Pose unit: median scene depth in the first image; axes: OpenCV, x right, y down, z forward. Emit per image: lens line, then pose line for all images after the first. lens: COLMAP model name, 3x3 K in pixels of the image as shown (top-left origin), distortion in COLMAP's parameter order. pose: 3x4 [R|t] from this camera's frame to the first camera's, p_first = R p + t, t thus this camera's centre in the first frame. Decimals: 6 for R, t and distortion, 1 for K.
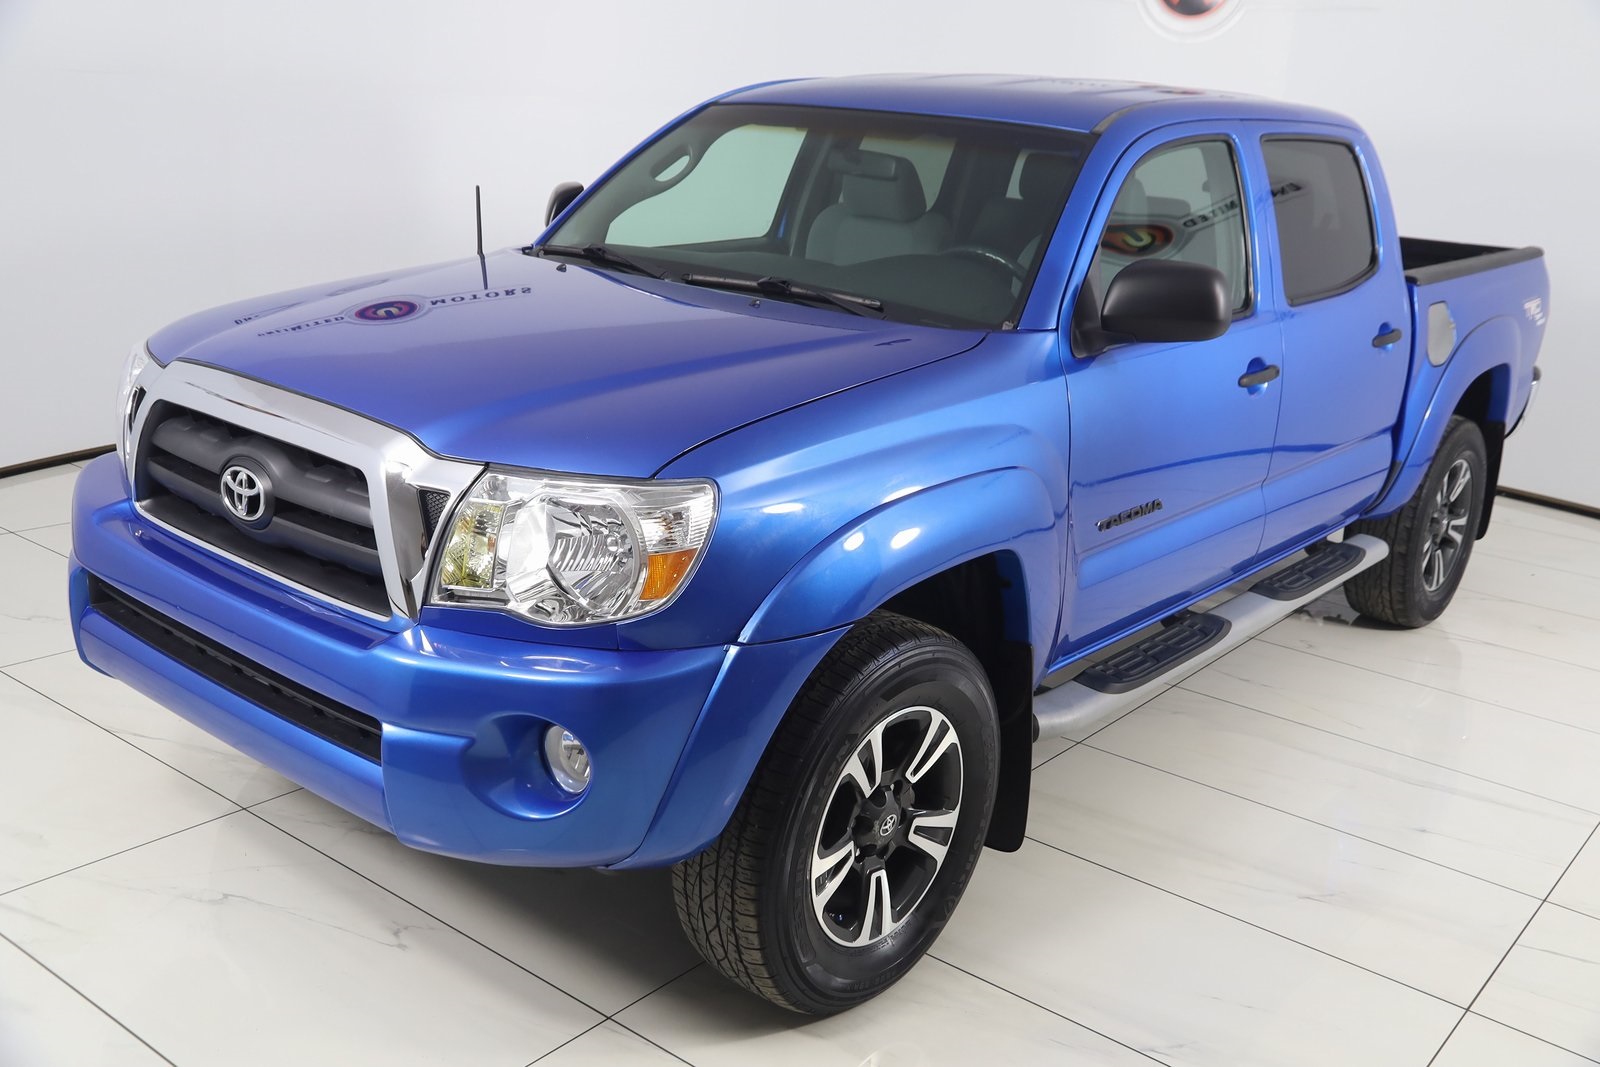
lens RADIAL K [[1551.8, 0, 800.0], [0, 1551.8, 533.5], [0, 0, 1]] dist [-0.010105, 0.128775]
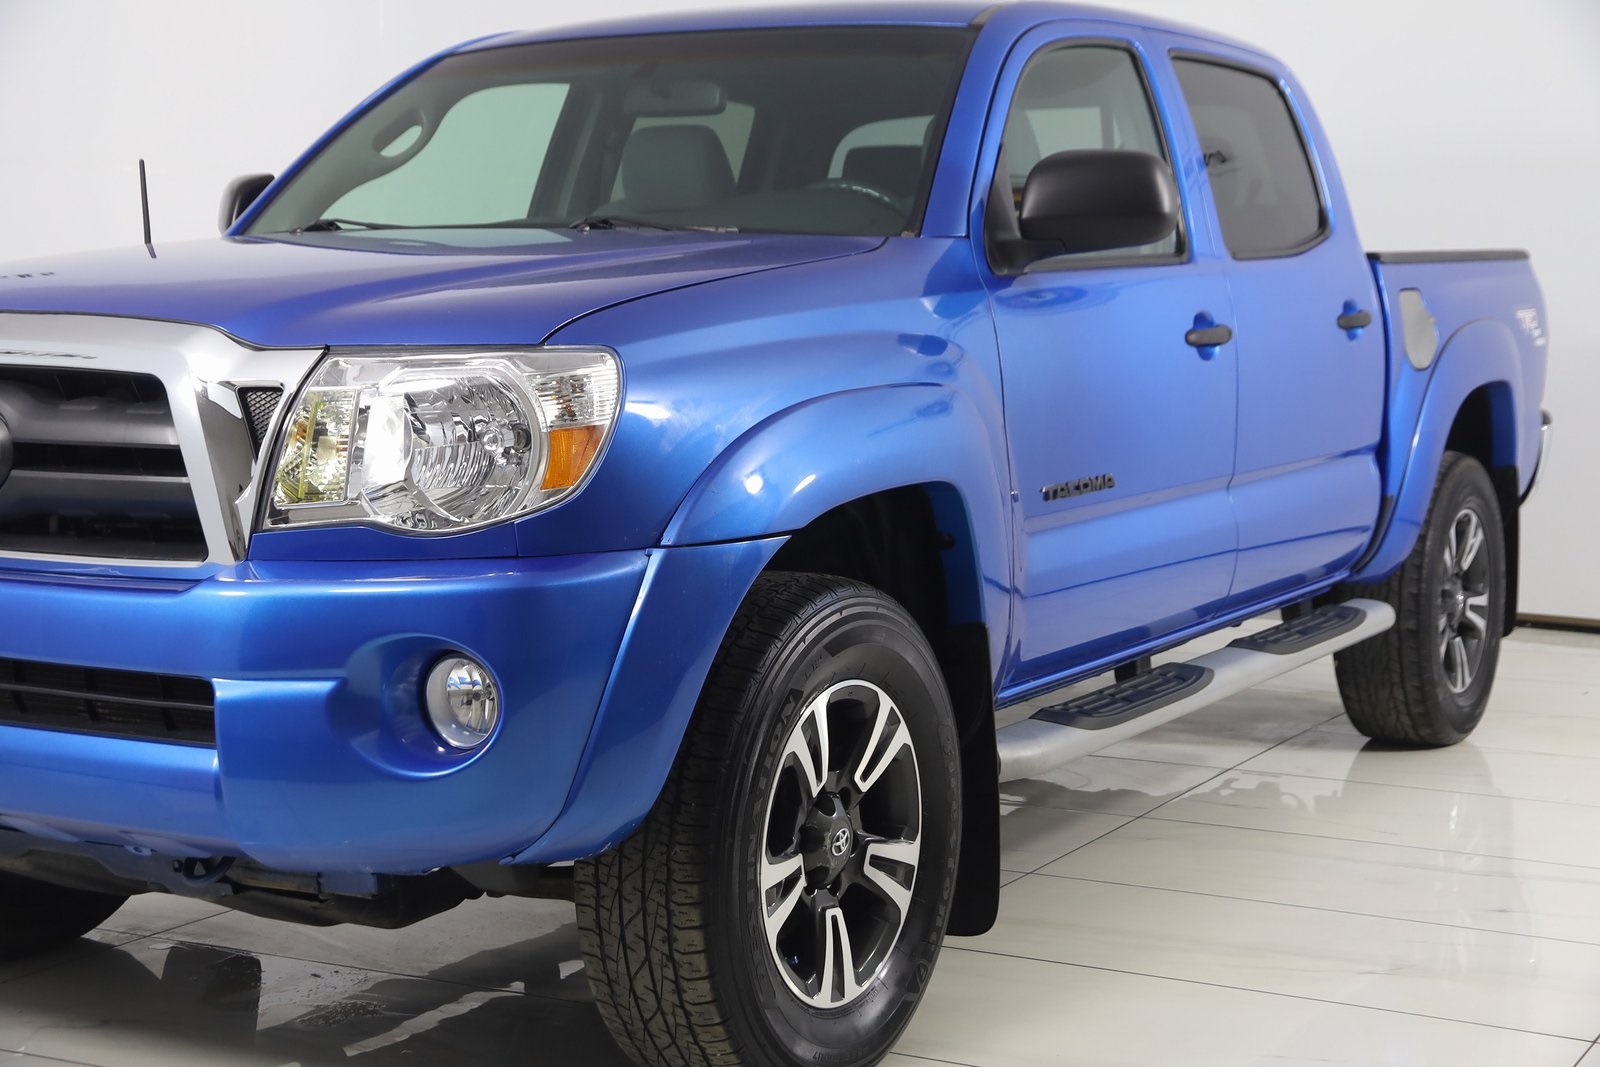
lens RADIAL K [[2522.8, 0, 800.0], [0, 2522.8, 533.5], [0, 0, 1]] dist [0.154751, 0.048057]
pose [[0.983969, -0.077284, 0.160722, -0.147180], [0.104583, 0.980049, -0.169015, 0.240444], [-0.144453, 0.183115, 0.972421, -0.230649]]
